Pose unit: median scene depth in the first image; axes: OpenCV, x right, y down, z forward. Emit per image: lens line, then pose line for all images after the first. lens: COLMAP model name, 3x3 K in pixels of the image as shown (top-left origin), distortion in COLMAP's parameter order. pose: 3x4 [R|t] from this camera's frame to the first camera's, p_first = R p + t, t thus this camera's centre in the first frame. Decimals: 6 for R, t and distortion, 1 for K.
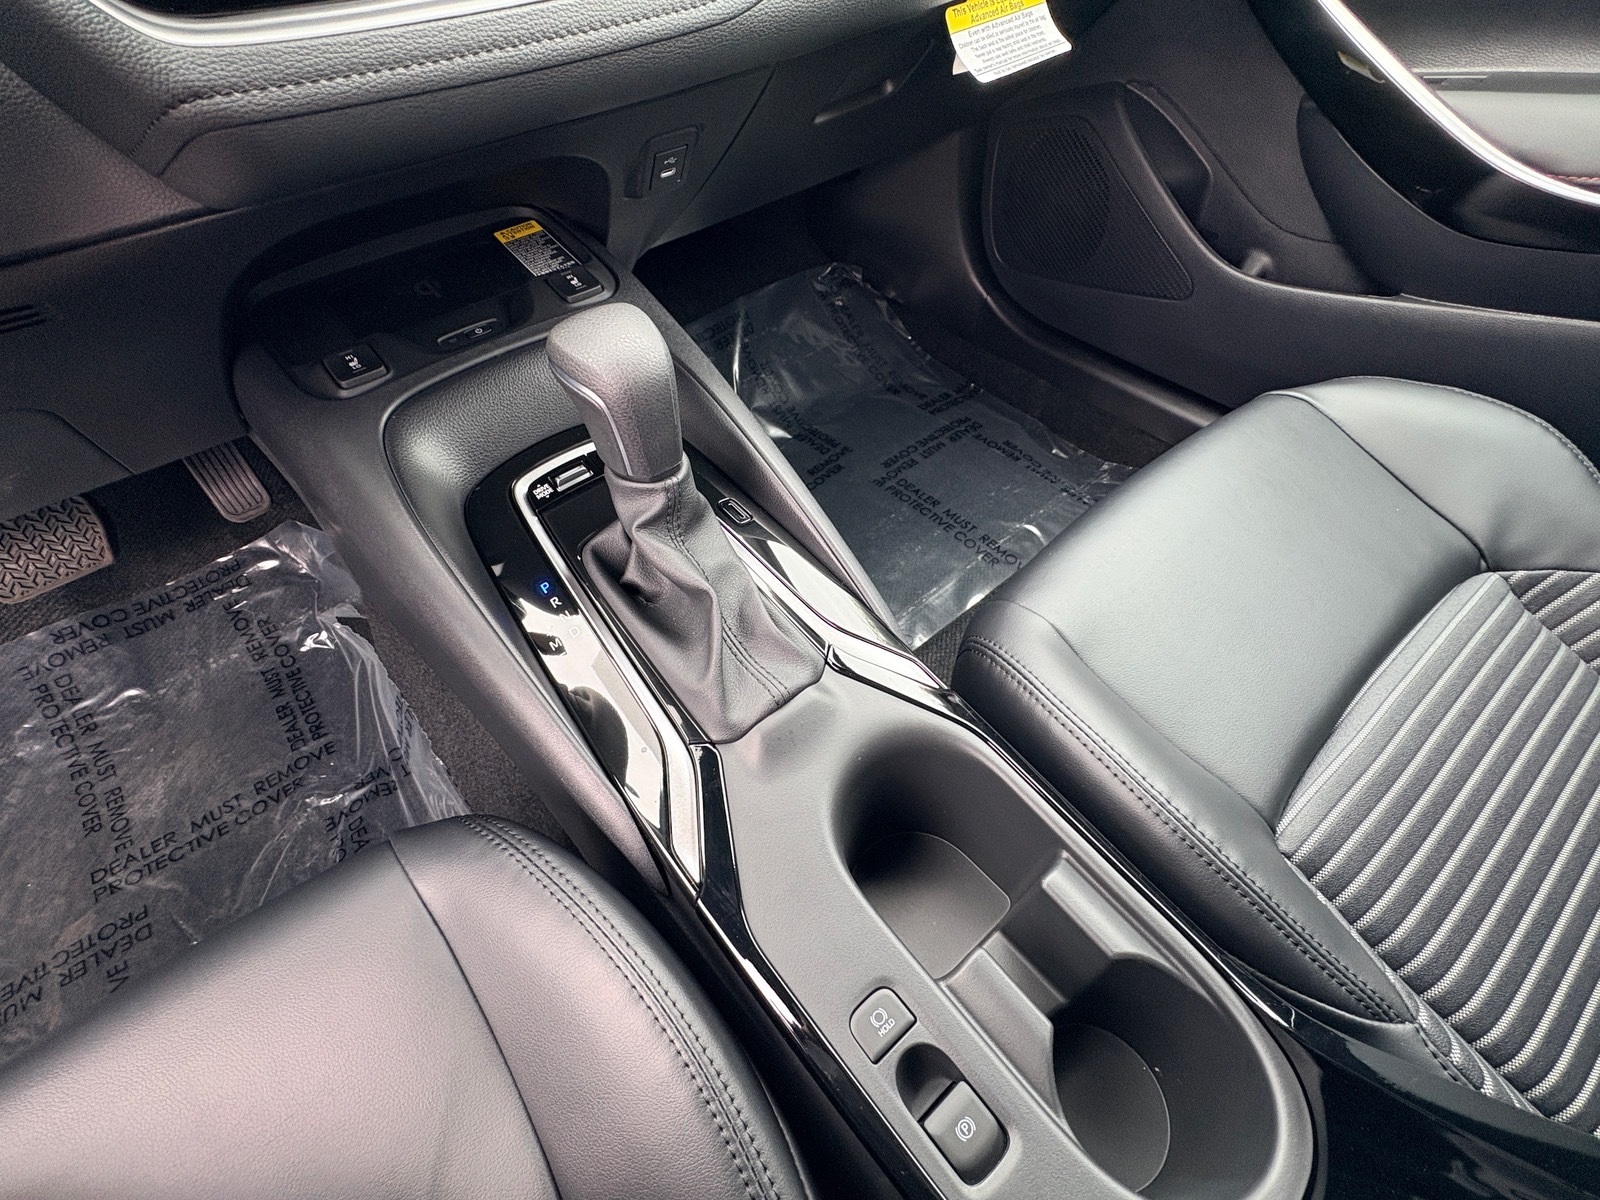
lens RADIAL K [[748.3, 0, 787.5], [0, 748.3, 599.2], [0, 0, 1]] dist [-0.003237, 0.000999]
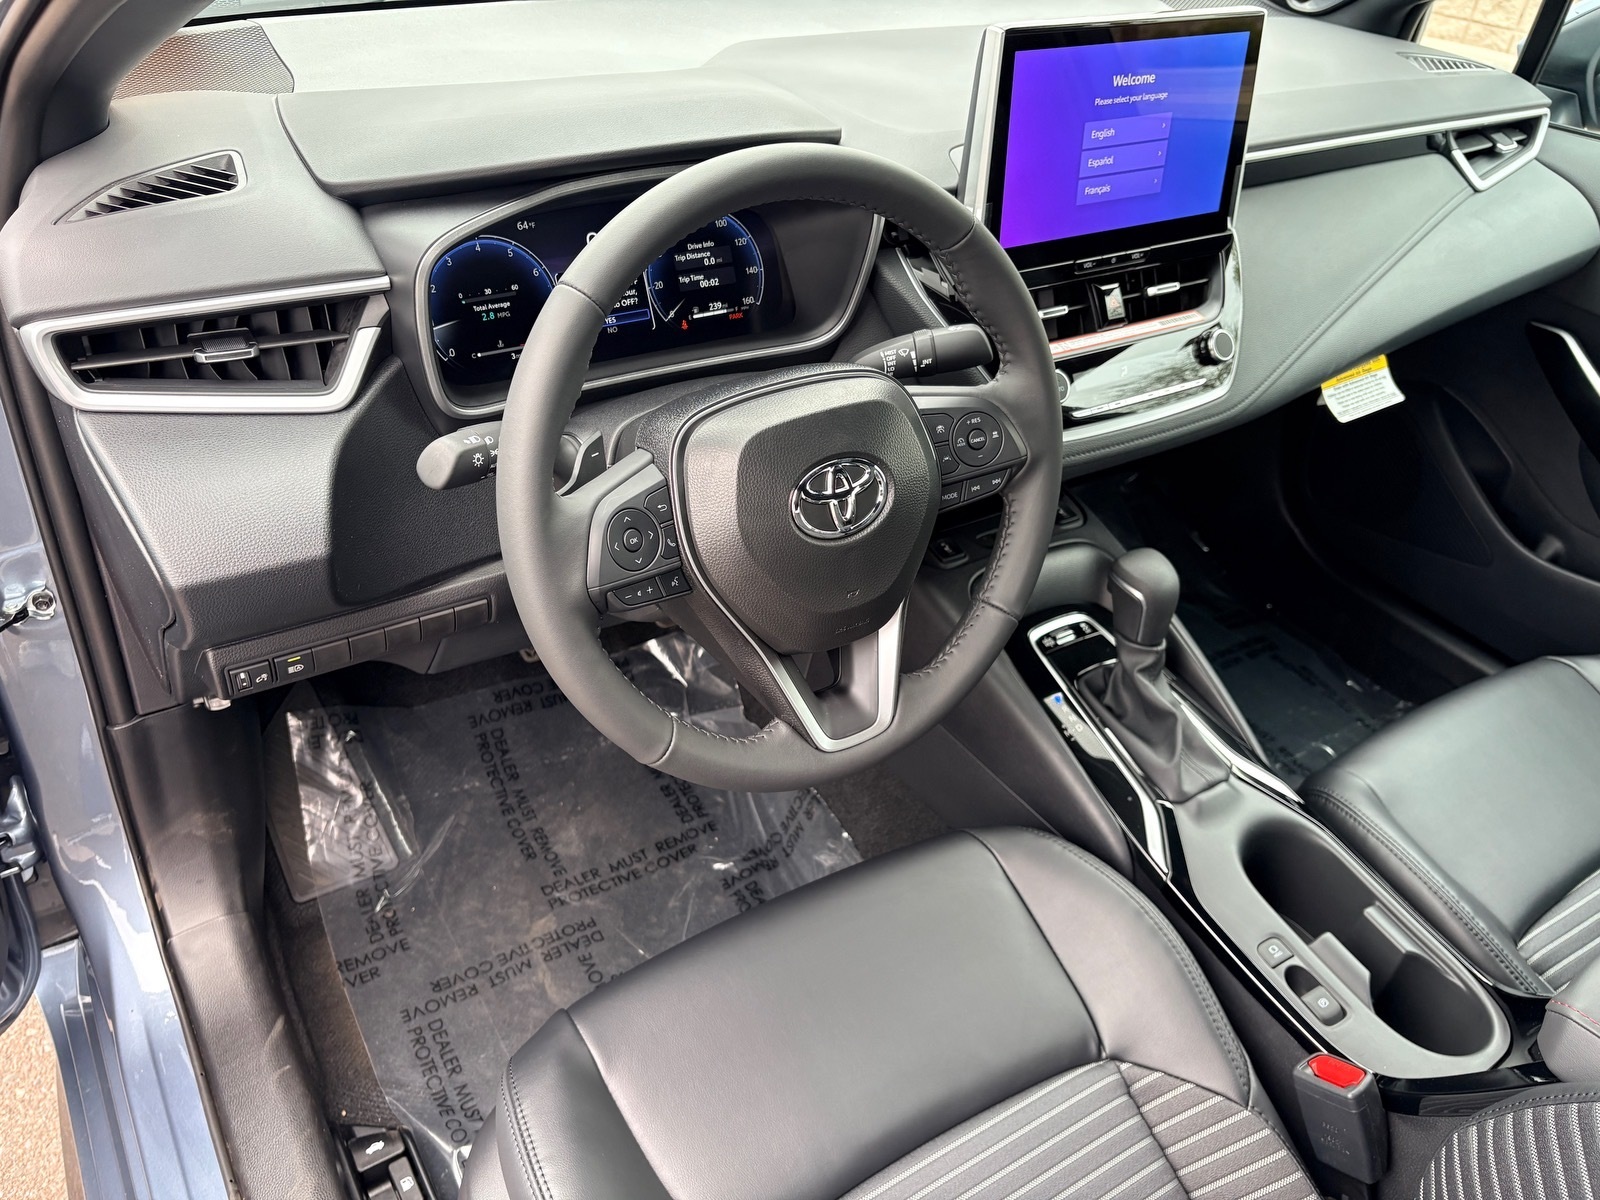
lens RADIAL K [[1207.9, 0, 795.9], [0, 1207.9, 612.6], [0, 0, 1]] dist [0.039432, -0.037762]
pose [[0.986110, 0.155962, -0.057128, -0.504554], [-0.164524, 0.964387, -0.207096, 0.290868], [0.022794, 0.213619, 0.976651, -1.075385]]
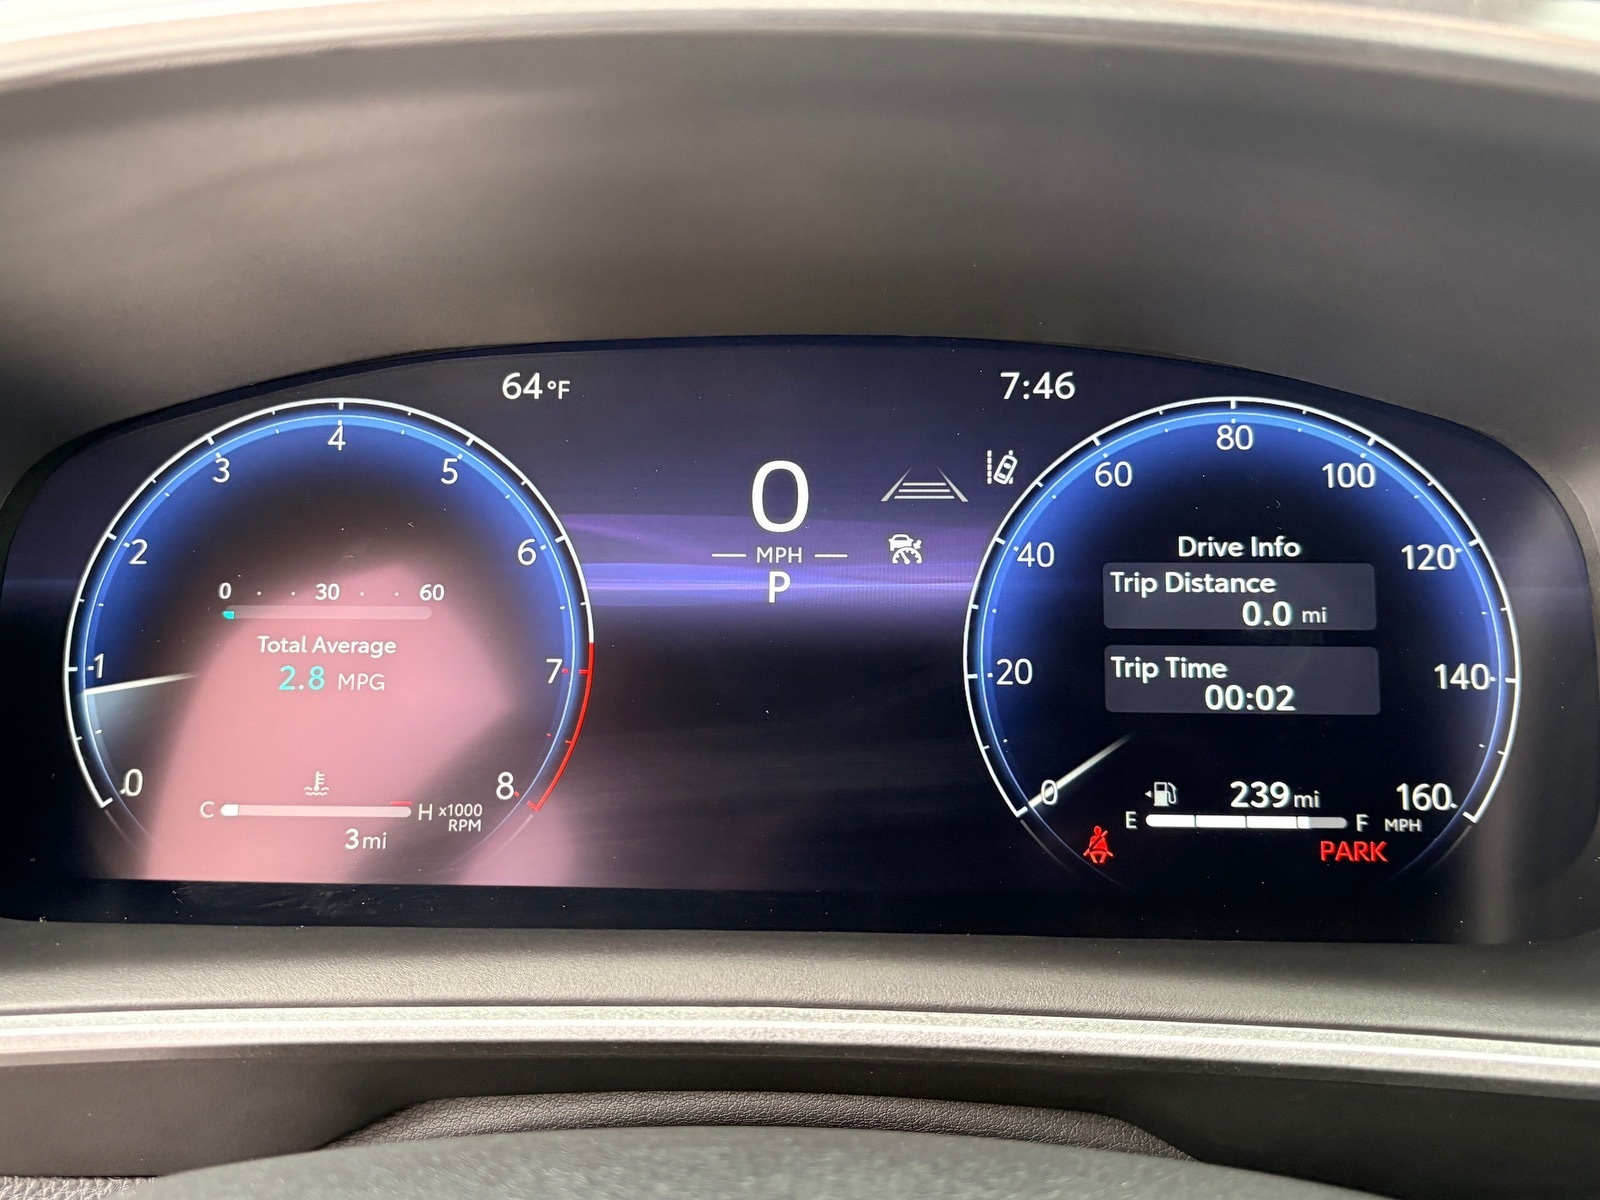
lens RADIAL K [[1586.2, 0, 798.5], [0, 1586.2, 603.6], [0, 0, 1]] dist [0.007435, 0.000000]
pose [[0.733121, 0.217784, -0.644285, -0.562770], [-0.517328, 0.793537, -0.320424, -0.207599], [0.441480, 0.568216, 0.694425, -0.082659]]
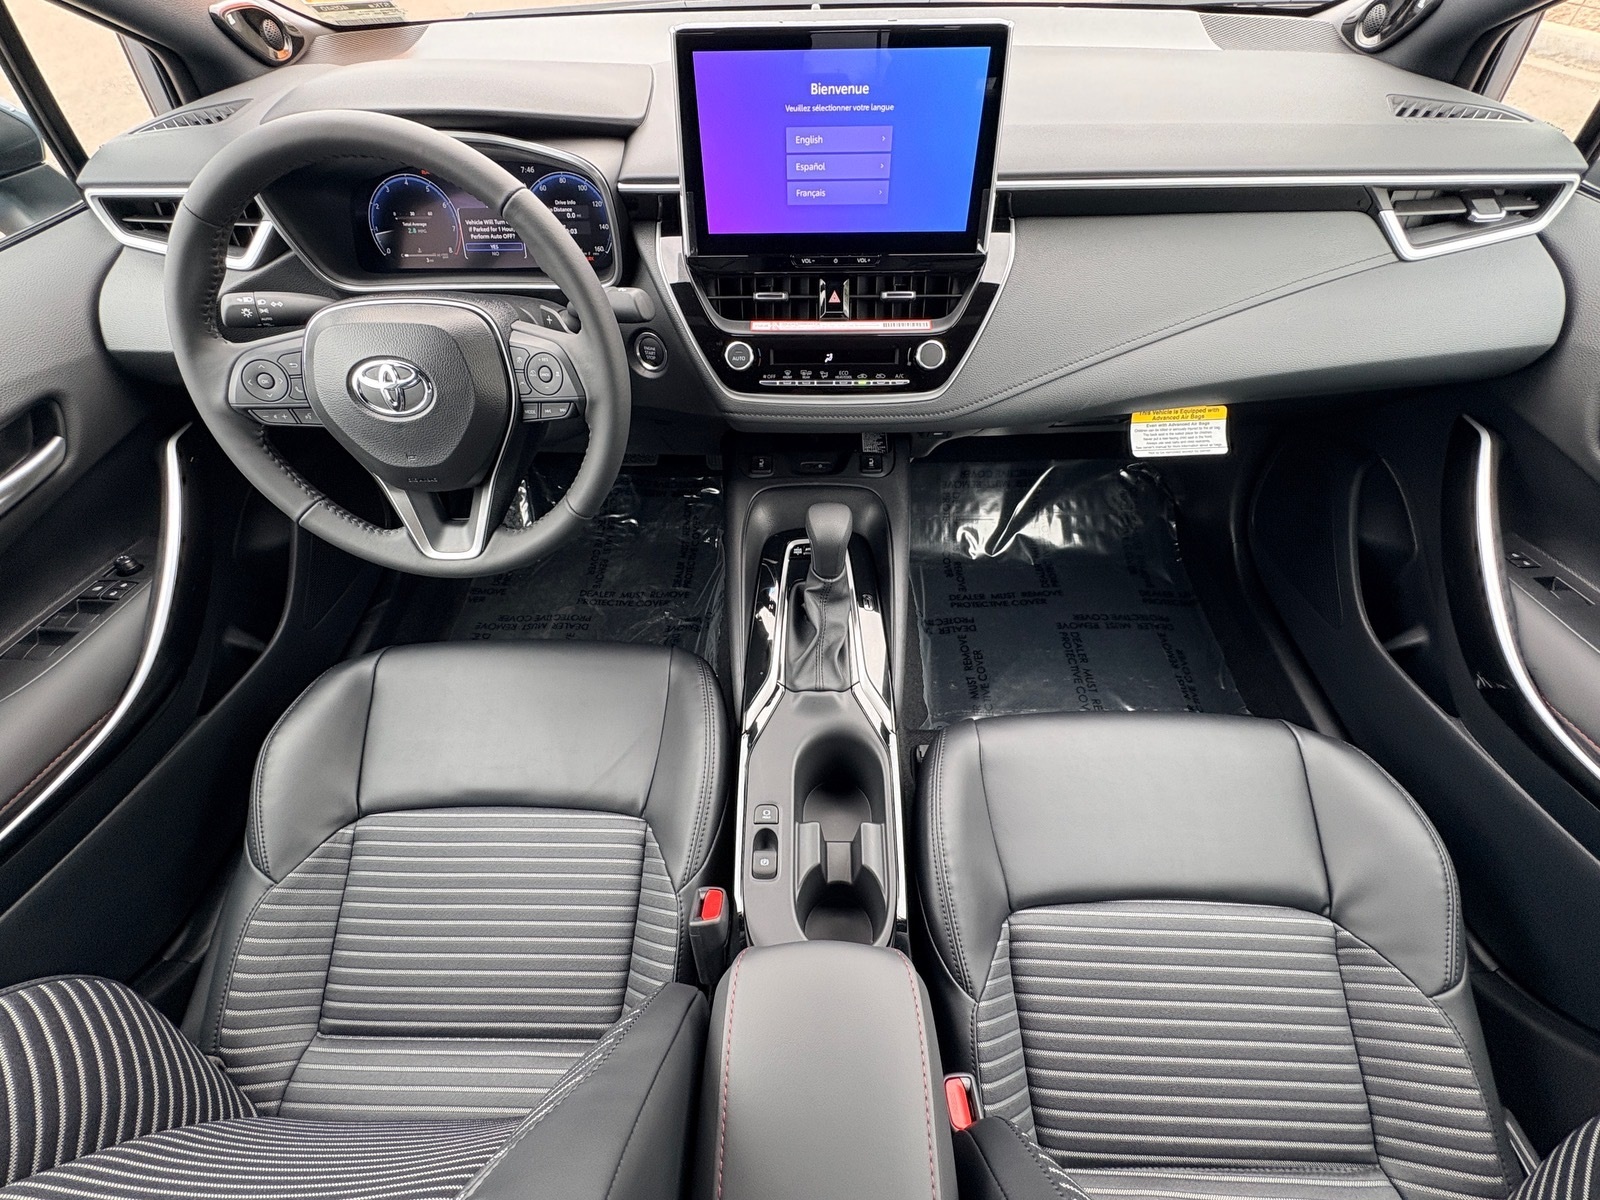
lens RADIAL K [[690.1, 0, 795.1], [0, 690.1, 592.7], [0, 0, 1]] dist [0.001851, -0.000331]
pose [[0.755419, 0.501886, -0.421252, 0.402457], [-0.494308, 0.858516, 0.136422, -0.217606], [0.430119, 0.105172, 0.896625, -0.555640]]
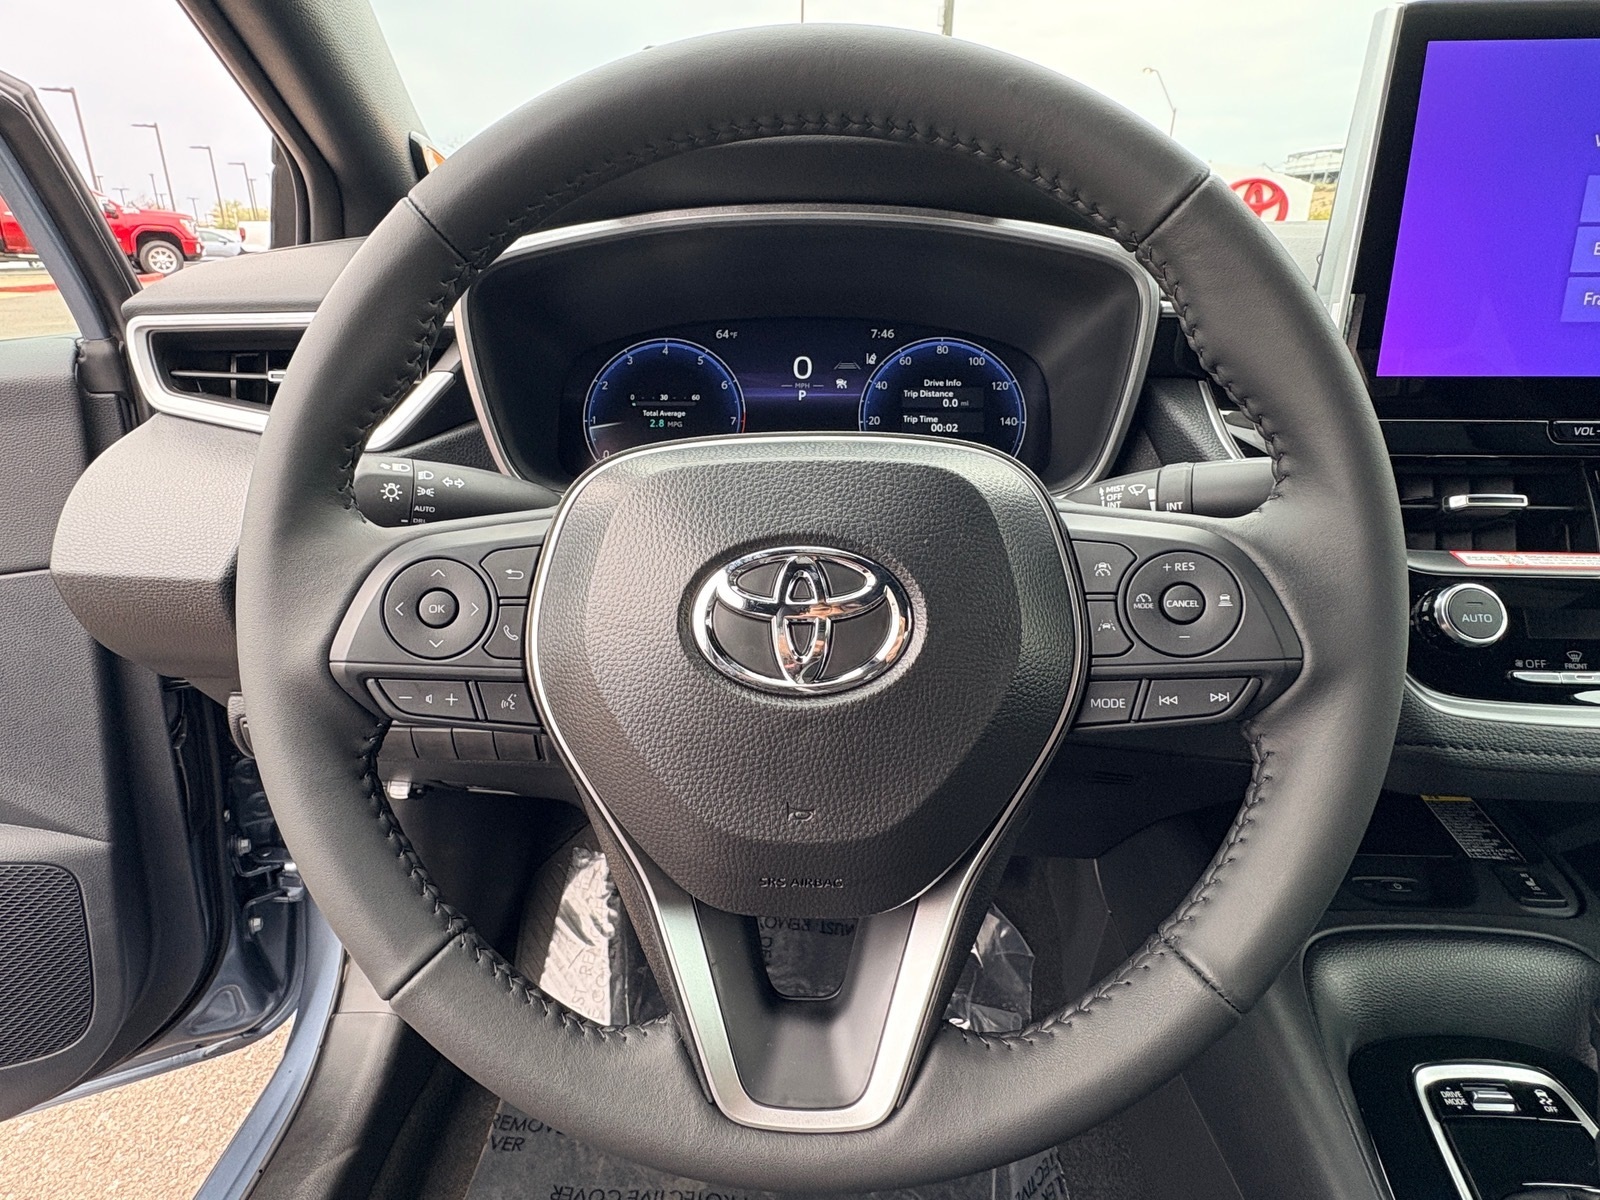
lens RADIAL K [[903.1, 0, 771.5], [0, 903.1, 599.4], [0, 0, 1]] dist [0.003292, -0.003931]
pose [[0.728015, 0.261301, -0.633811, -0.275128], [-0.523010, 0.809410, -0.267050, 0.060575], [0.443233, 0.525905, 0.725926, -0.315463]]
